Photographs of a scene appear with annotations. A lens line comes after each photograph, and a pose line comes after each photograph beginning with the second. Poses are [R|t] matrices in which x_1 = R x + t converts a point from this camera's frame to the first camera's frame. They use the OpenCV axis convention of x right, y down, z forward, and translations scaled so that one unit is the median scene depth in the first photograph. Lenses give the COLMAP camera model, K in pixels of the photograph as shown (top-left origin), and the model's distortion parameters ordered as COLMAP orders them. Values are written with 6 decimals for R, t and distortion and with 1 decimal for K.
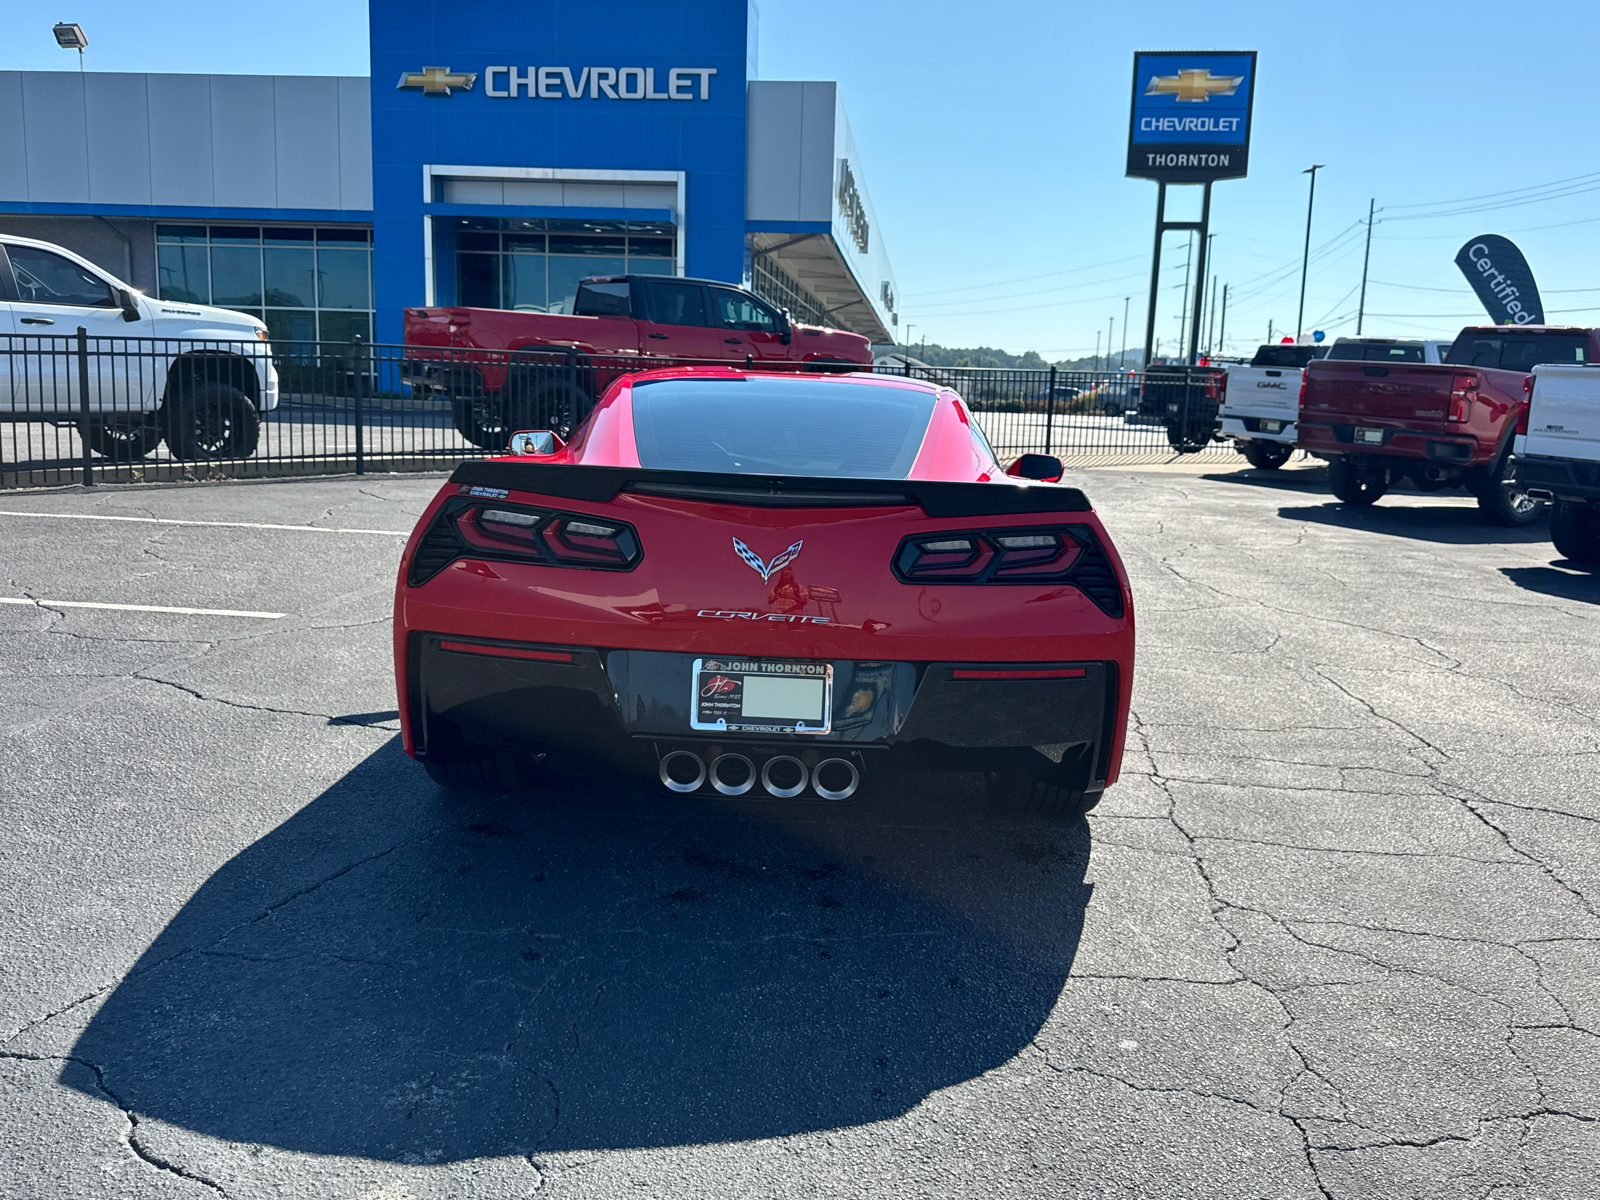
lens RADIAL K [[1255.2, 0, 806.5], [0, 1255.2, 610.6], [0, 0, 1]] dist [0.072901, -0.112568]
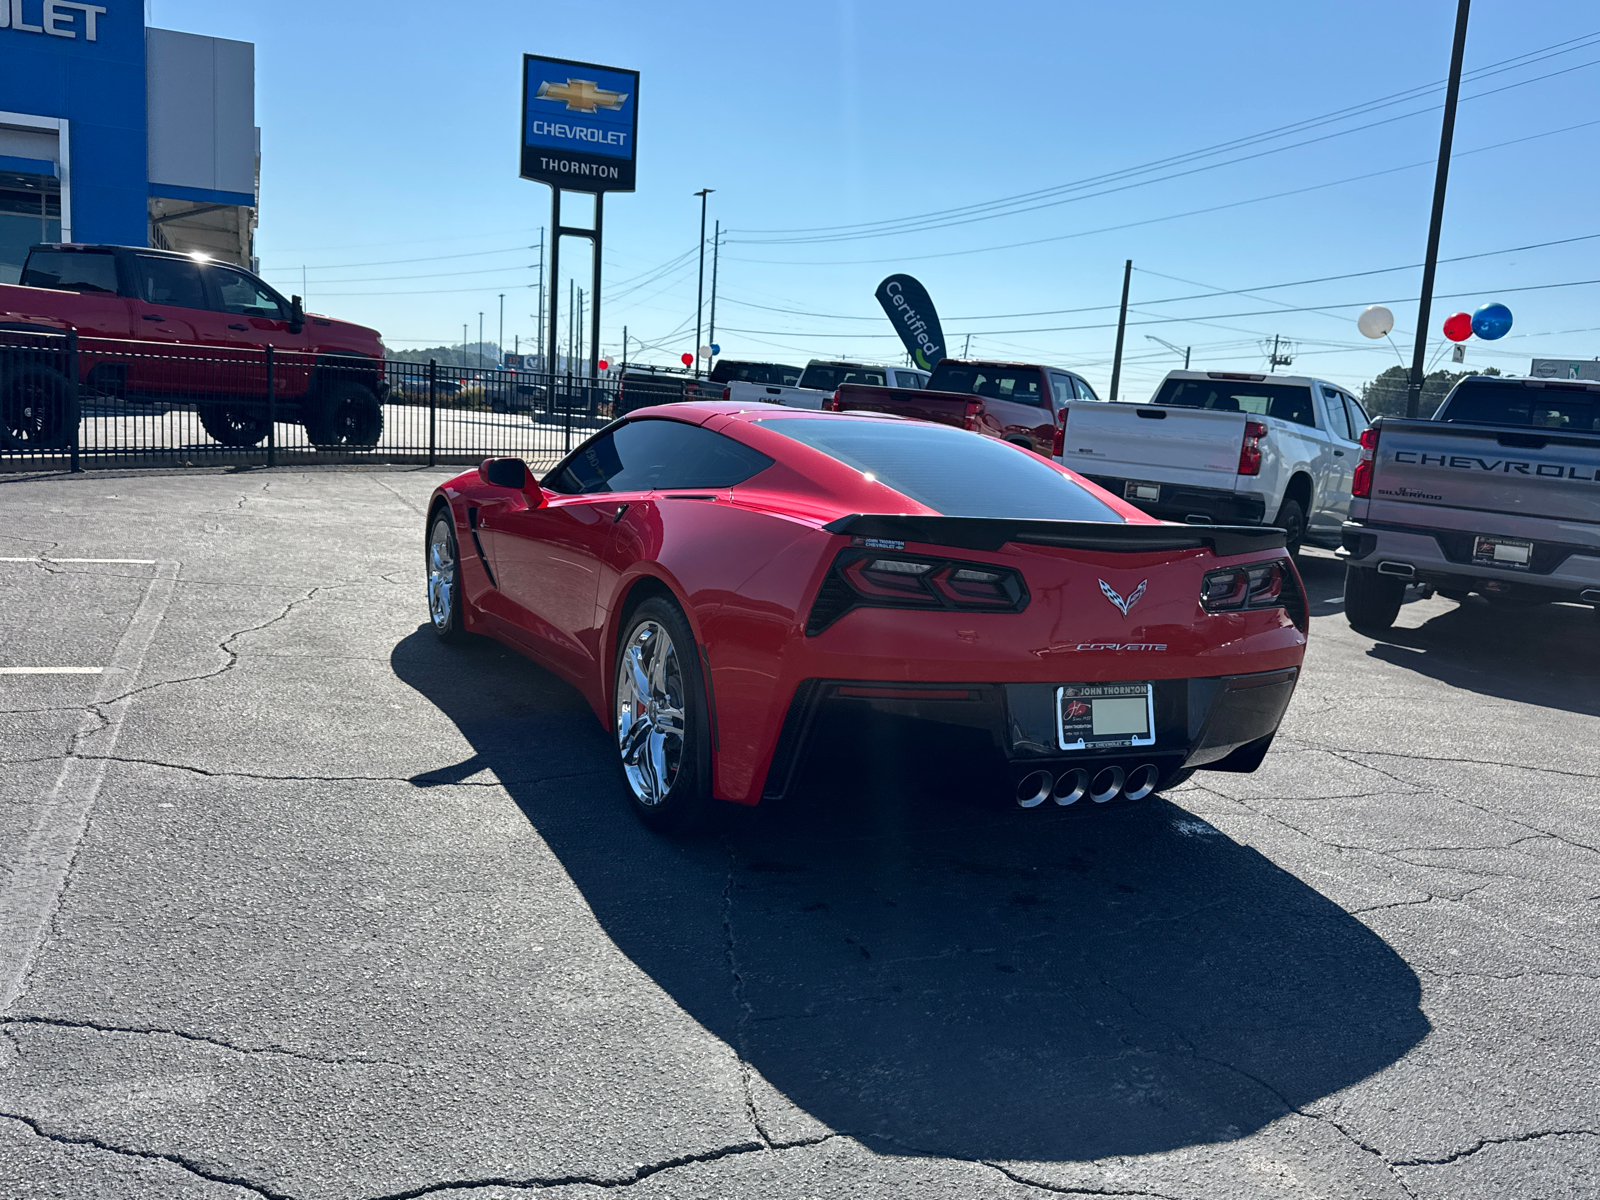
lens RADIAL K [[1255.2, 0, 806.5], [0, 1255.2, 610.6], [0, 0, 1]] dist [0.072901, -0.112568]
pose [[0.888027, -0.042839, 0.457791, -0.058378], [0.041415, 0.999055, 0.013153, -0.003990], [-0.457922, 0.007279, 0.888963, 0.007049]]
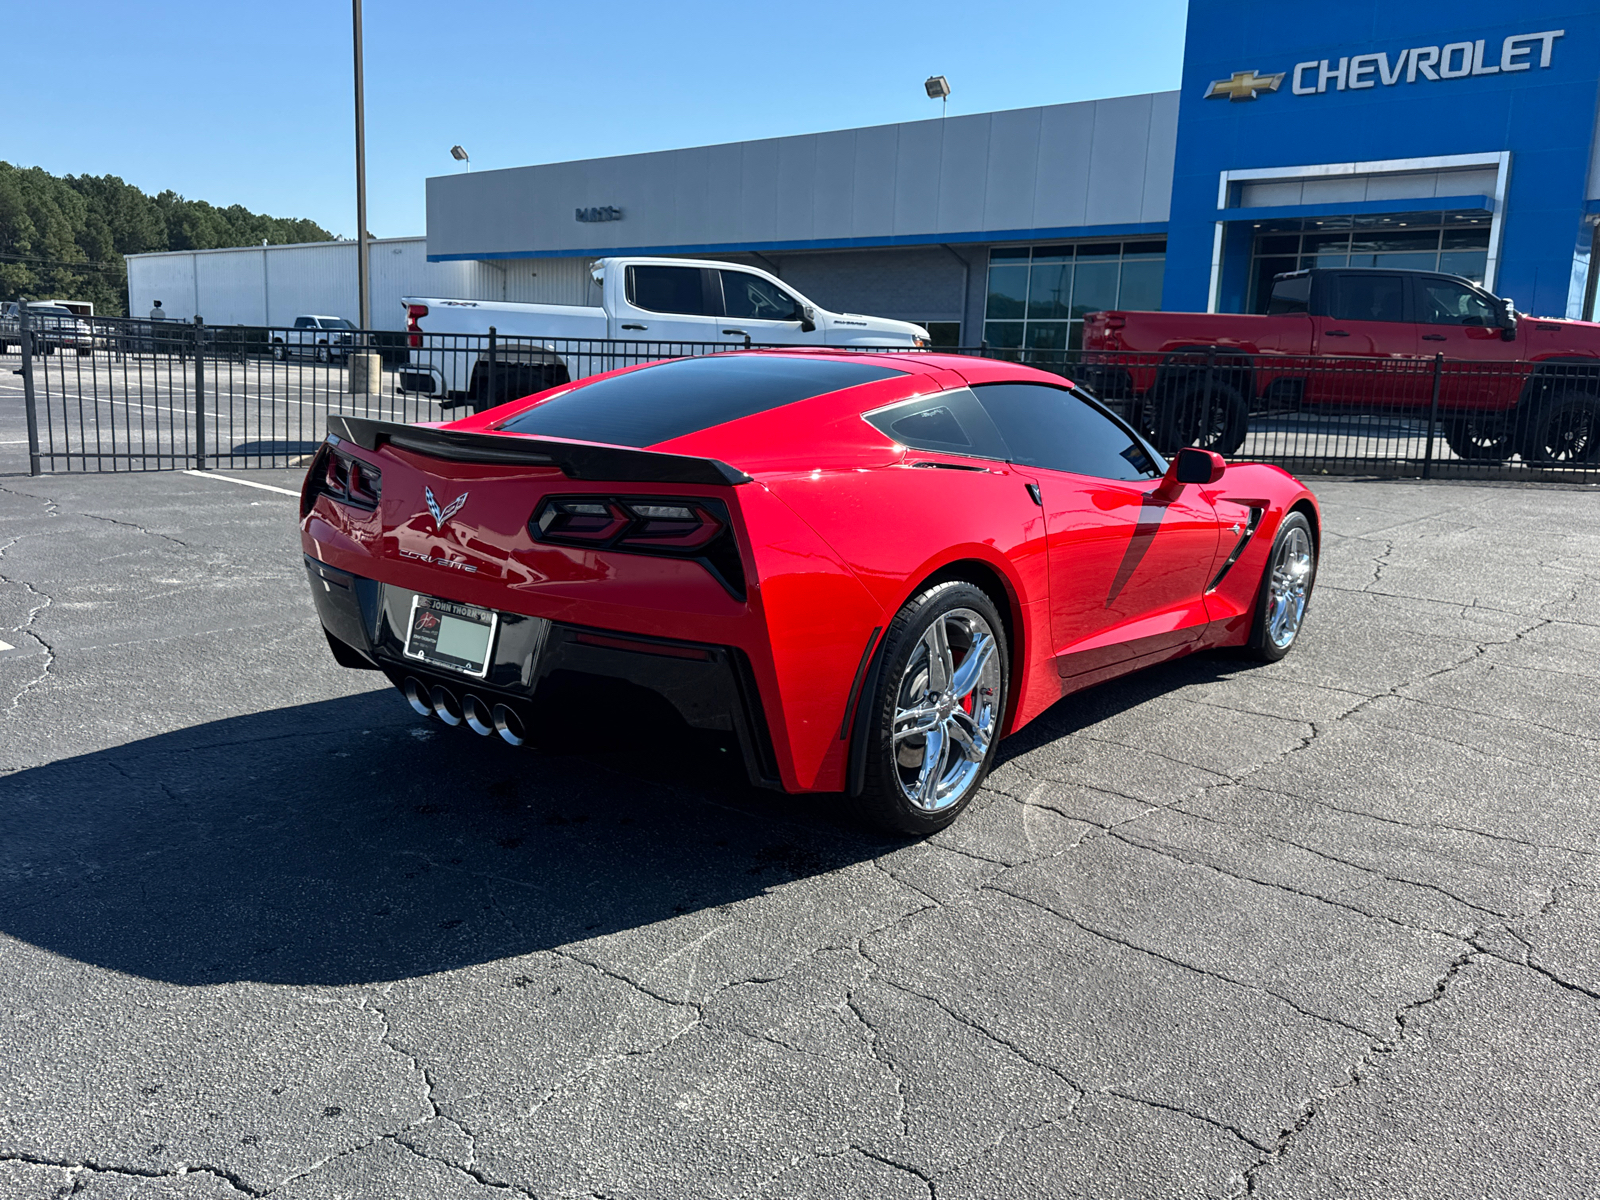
lens RADIAL K [[1264.7, 0, 800.0], [0, 1264.7, 600.0], [0, 0, 1]] dist [0.050832, -0.106694]
pose [[0.799110, 0.104132, -0.592098, 0.062148], [-0.114070, 0.993256, 0.020732, -0.001444], [0.590264, 0.050974, 0.805599, 0.021063]]
